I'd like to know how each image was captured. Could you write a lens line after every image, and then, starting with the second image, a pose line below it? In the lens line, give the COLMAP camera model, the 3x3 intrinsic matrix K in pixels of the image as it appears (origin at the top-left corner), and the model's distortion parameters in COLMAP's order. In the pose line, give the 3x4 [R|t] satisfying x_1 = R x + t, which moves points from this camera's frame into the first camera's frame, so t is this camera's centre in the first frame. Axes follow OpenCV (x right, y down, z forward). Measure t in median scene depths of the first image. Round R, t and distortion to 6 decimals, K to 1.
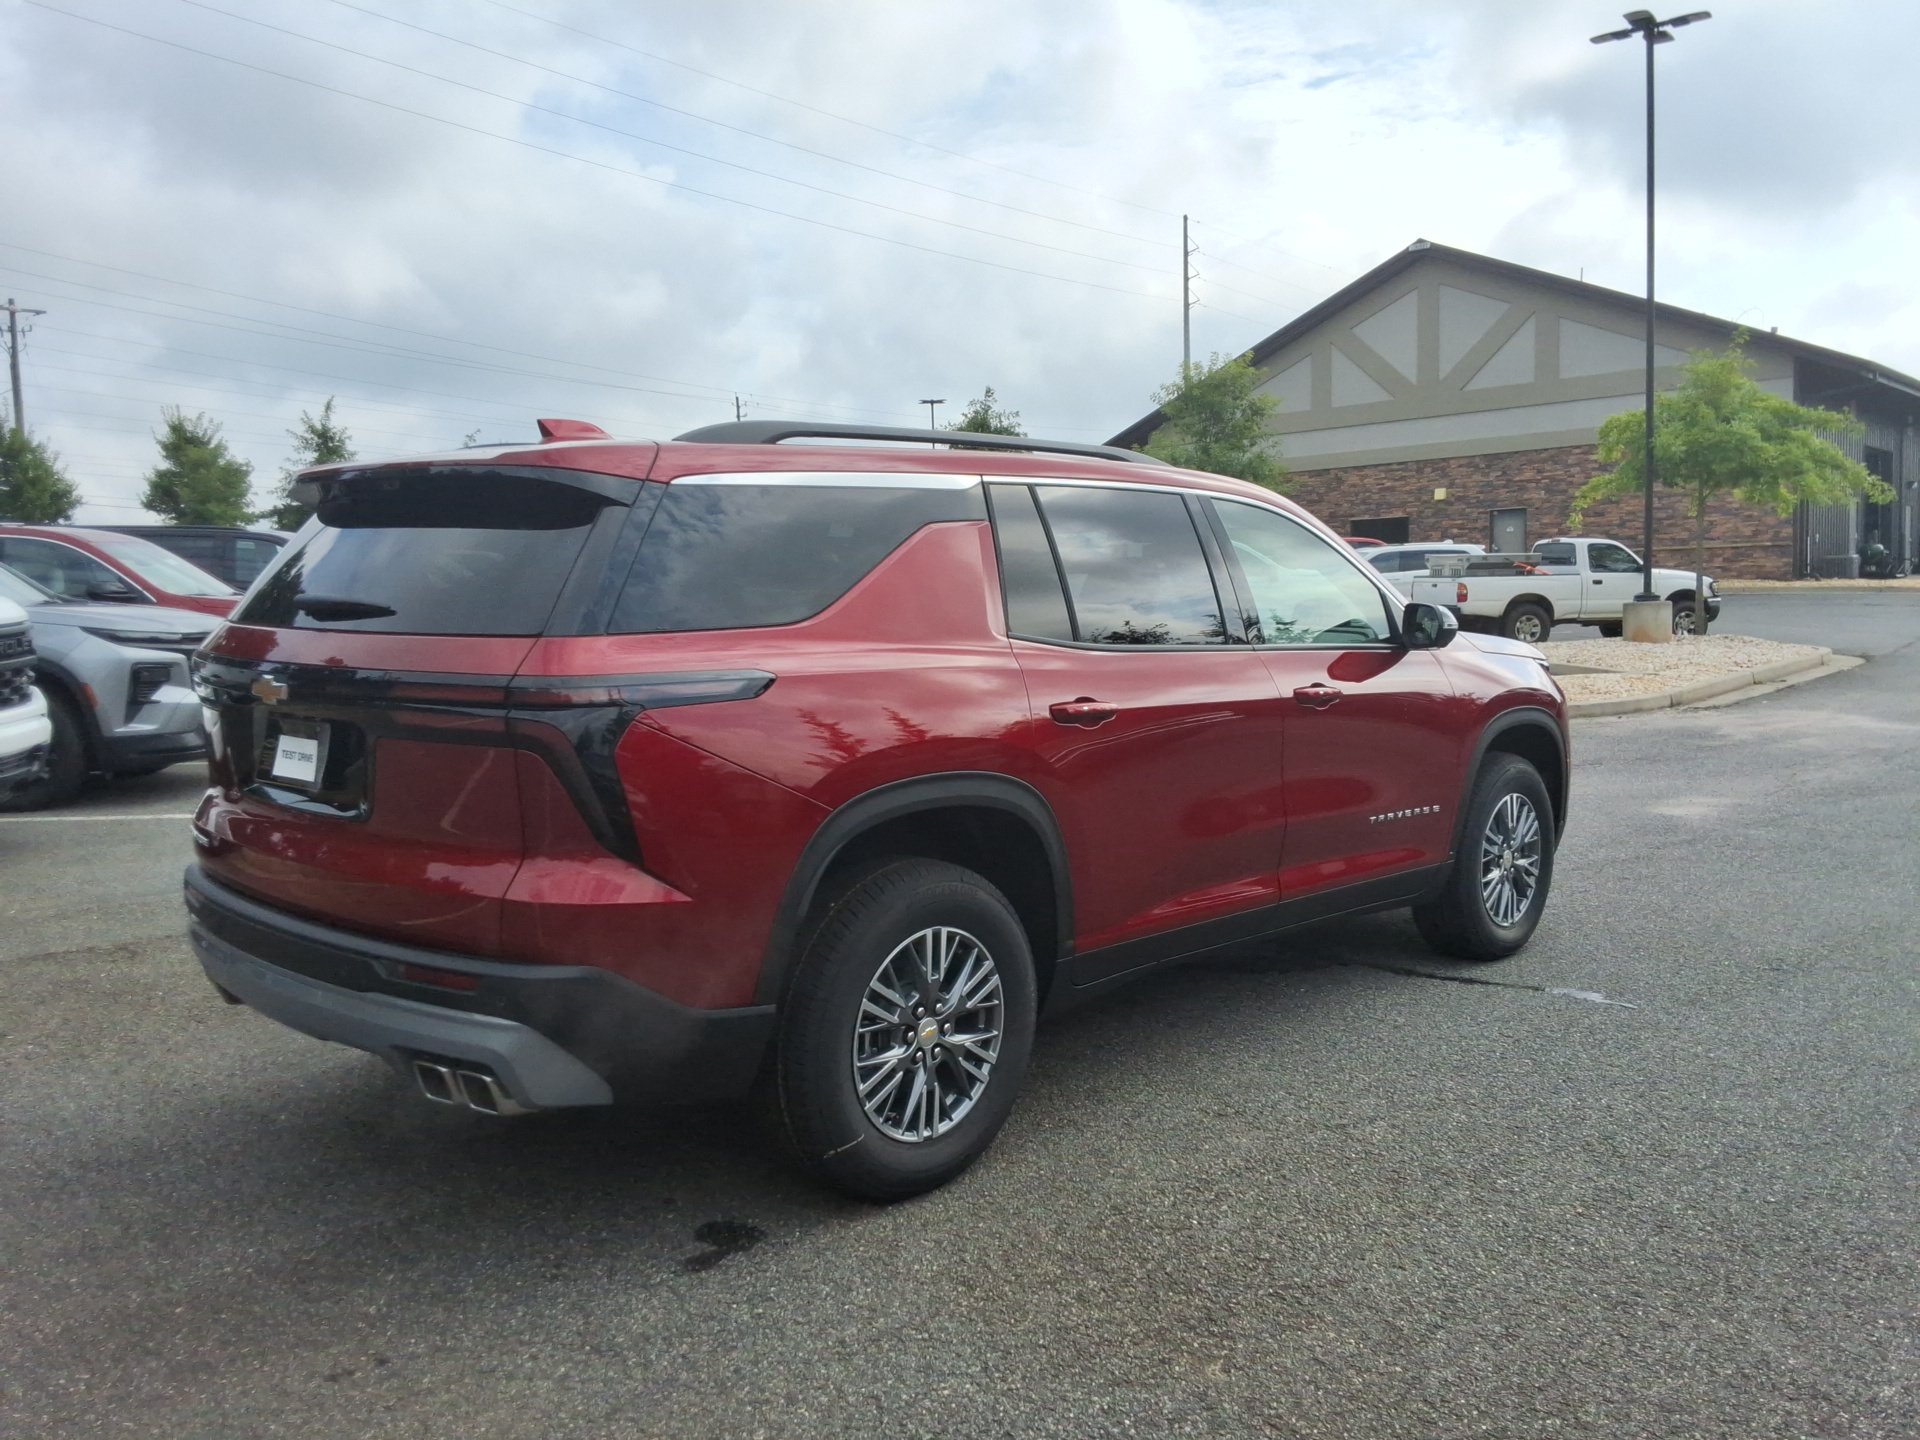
lens RADIAL K [[1541.0, 0, 971.5], [0, 1541.0, 736.2], [0, 0, 1]] dist [0.143121, -0.225859]
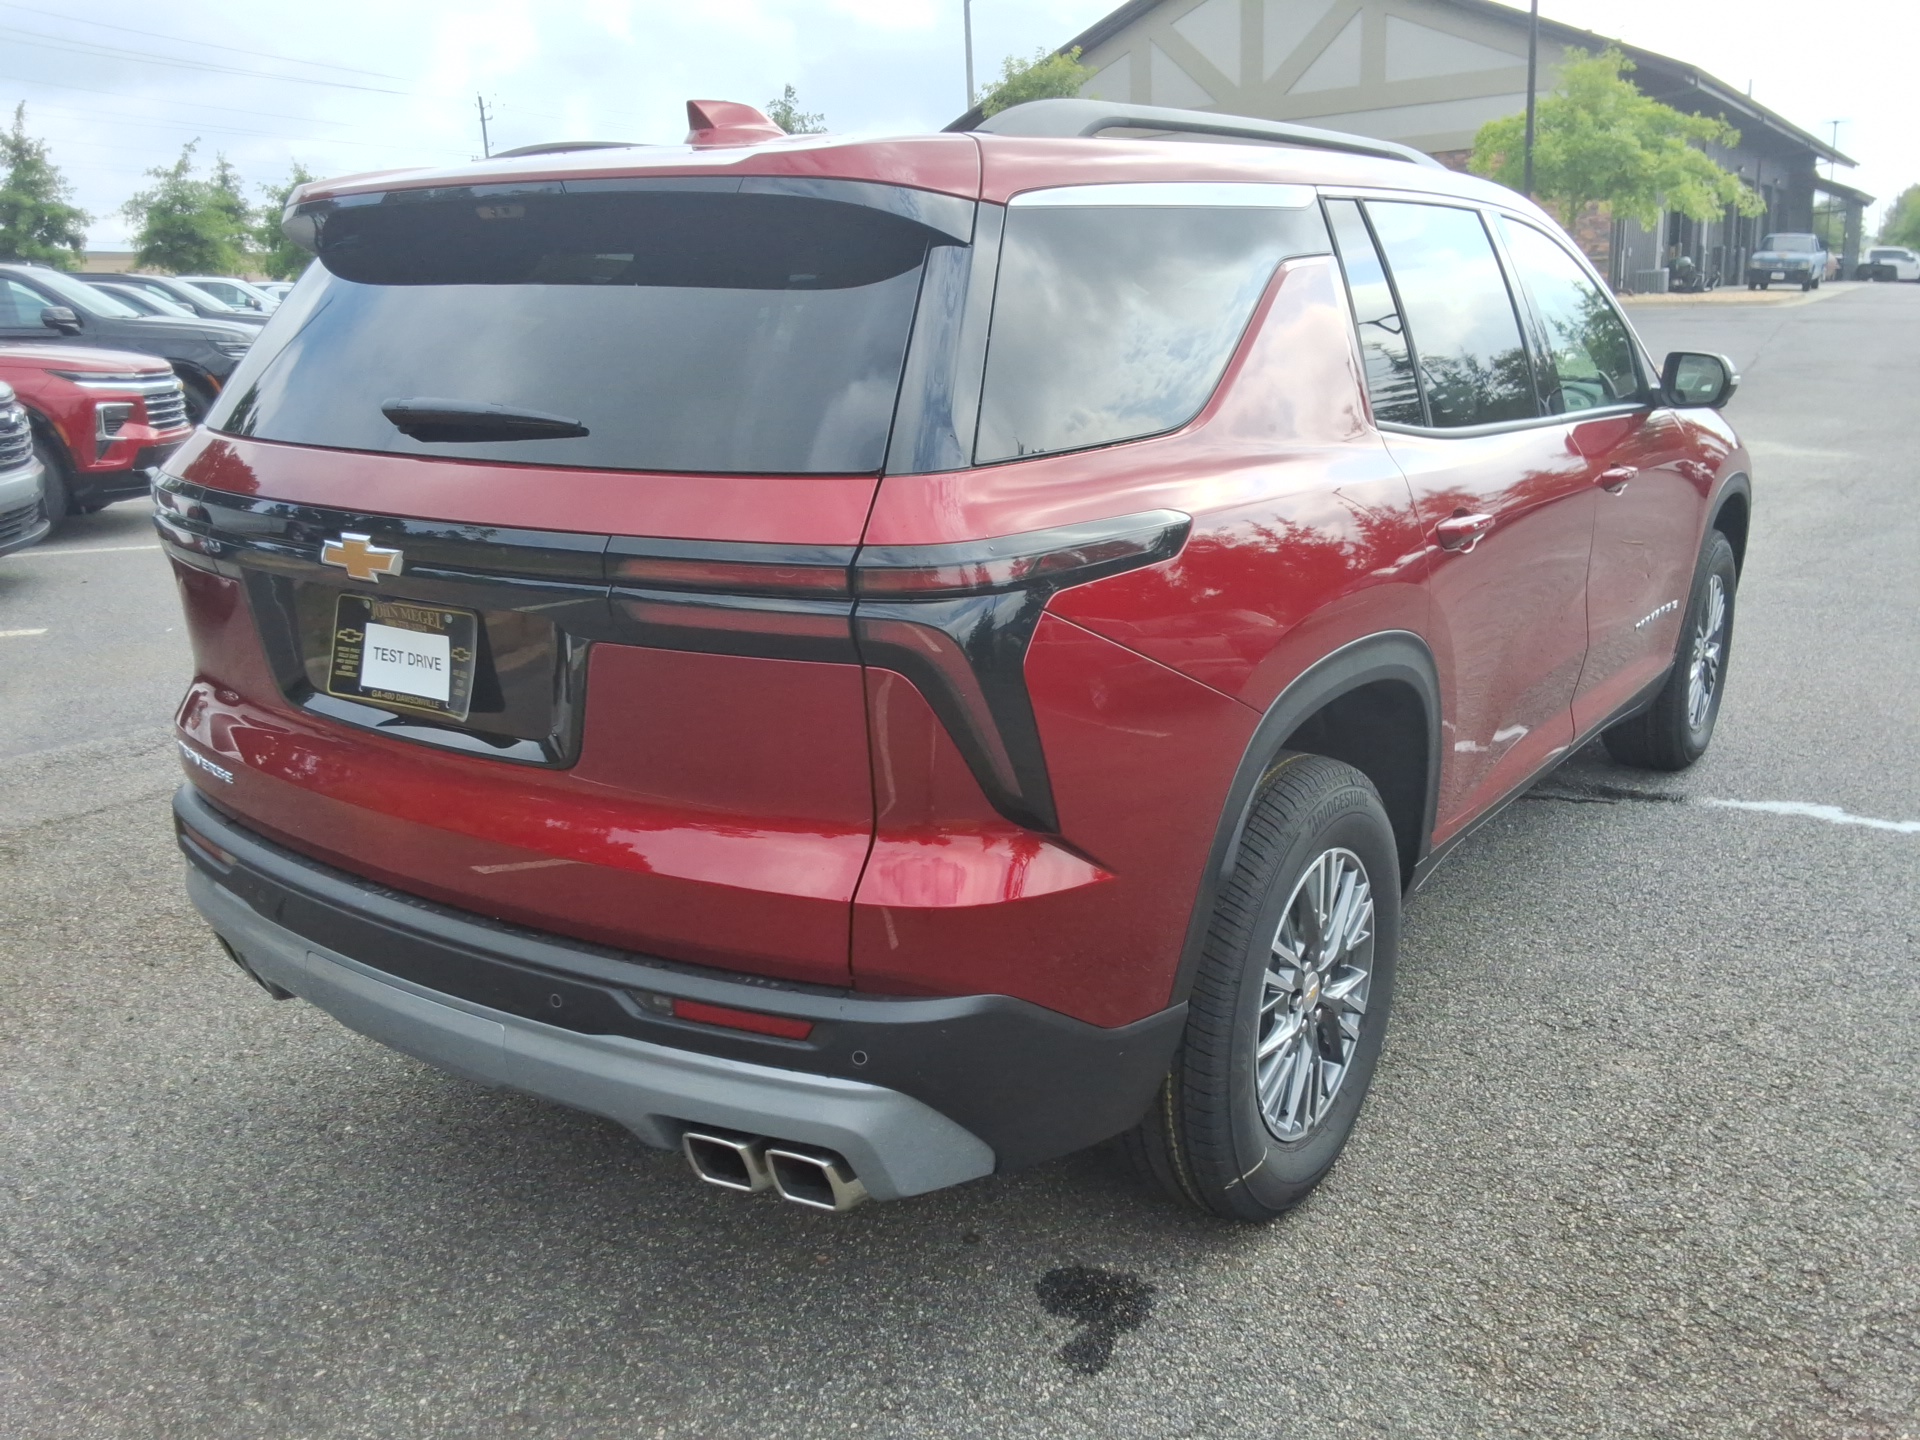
lens RADIAL K [[1541.0, 0, 971.5], [0, 1541.0, 736.2], [0, 0, 1]] dist [0.143121, -0.225859]
pose [[0.989765, -0.049897, 0.133699, -0.047611], [0.026529, 0.984884, 0.171170, -0.009617], [-0.140219, -0.165871, 0.976128, 0.056634]]
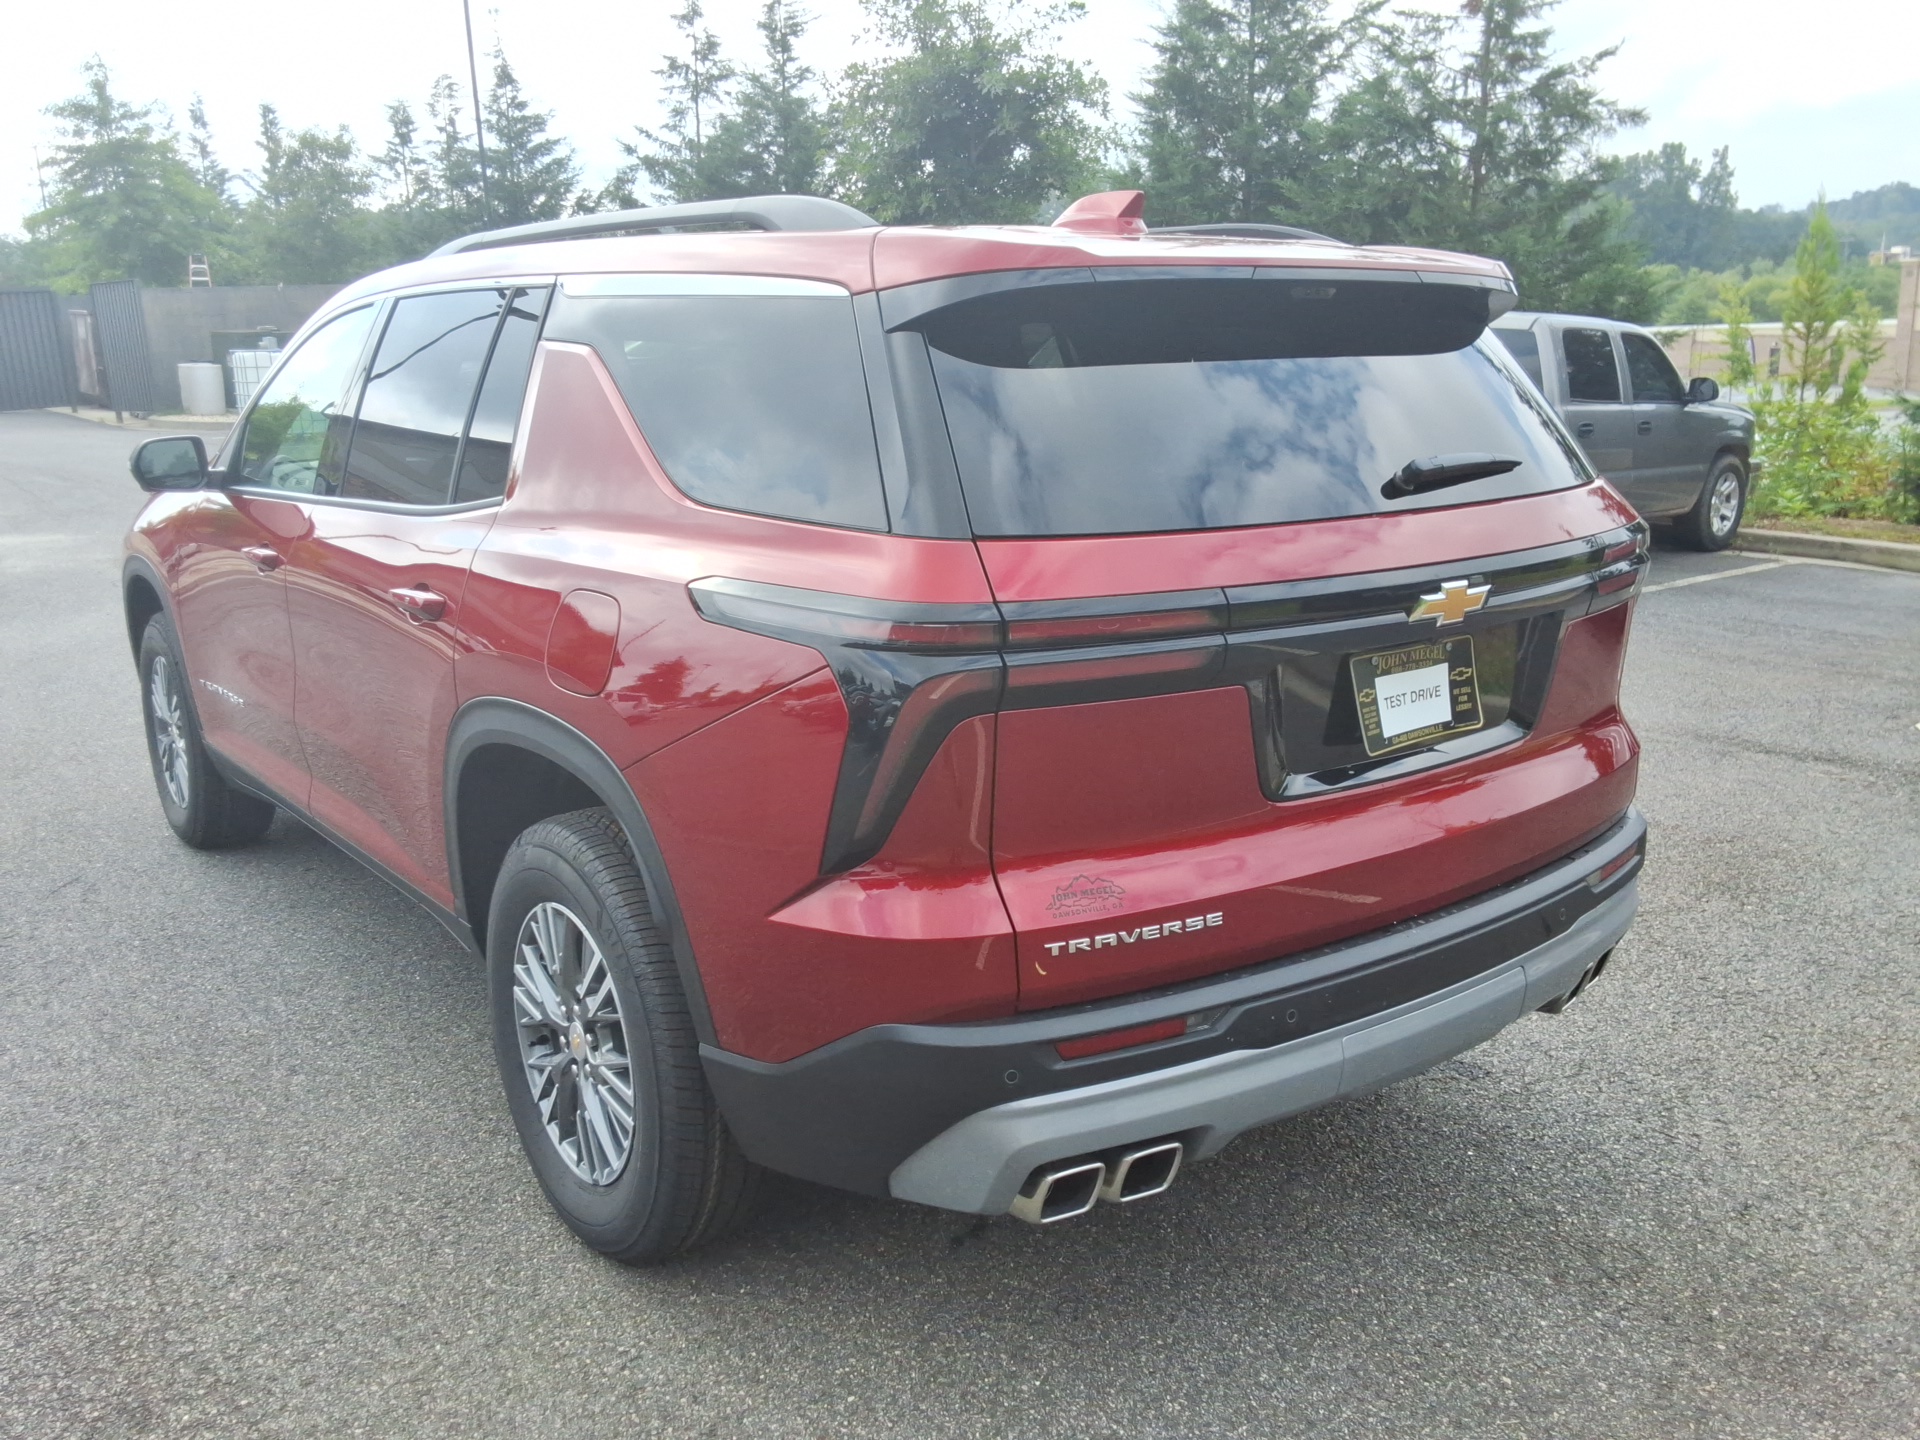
lens RADIAL K [[1544.1, 0, 968.3], [0, 1544.1, 741.0], [0, 0, 1]] dist [0.101334, -0.156524]
pose [[0.153947, -0.241536, 0.958103, -0.183261], [0.115531, 0.967411, 0.225319, -0.023744], [-0.981302, 0.076004, 0.176835, 0.175884]]
